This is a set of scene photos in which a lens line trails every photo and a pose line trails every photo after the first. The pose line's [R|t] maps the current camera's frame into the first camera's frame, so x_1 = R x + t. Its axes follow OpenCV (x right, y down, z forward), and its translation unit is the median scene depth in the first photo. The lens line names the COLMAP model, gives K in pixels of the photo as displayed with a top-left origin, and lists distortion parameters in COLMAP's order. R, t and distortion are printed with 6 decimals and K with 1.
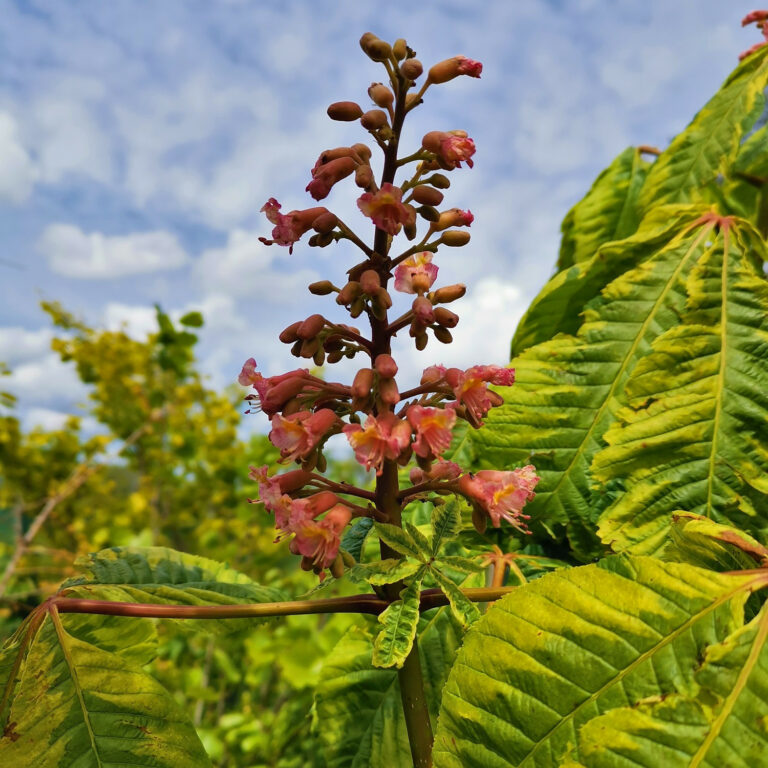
lens RADIAL K [[783.0, 0, 384.1], [0, 783.0, 419.9], [0, 0, 1]] dist [0.017464, -0.026285]
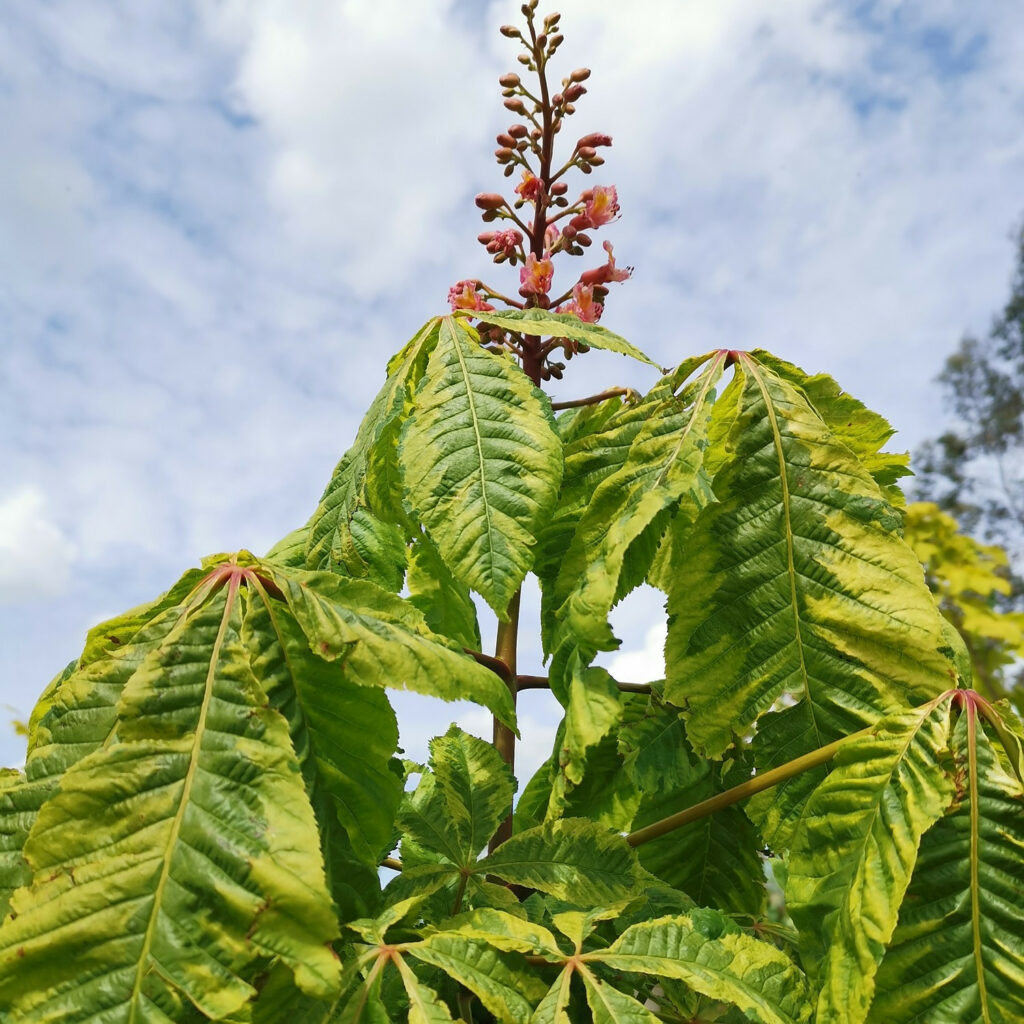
lens RADIAL K [[1044.1, 0, 512.1], [0, 1044.1, 559.9], [0, 0, 1]] dist [0.017464, -0.026285]
pose [[0.994026, -0.107265, -0.020153, 0.736513], [0.098898, 0.963343, -0.249378, -0.020540], [0.046163, 0.245895, 0.968197, 0.153899]]
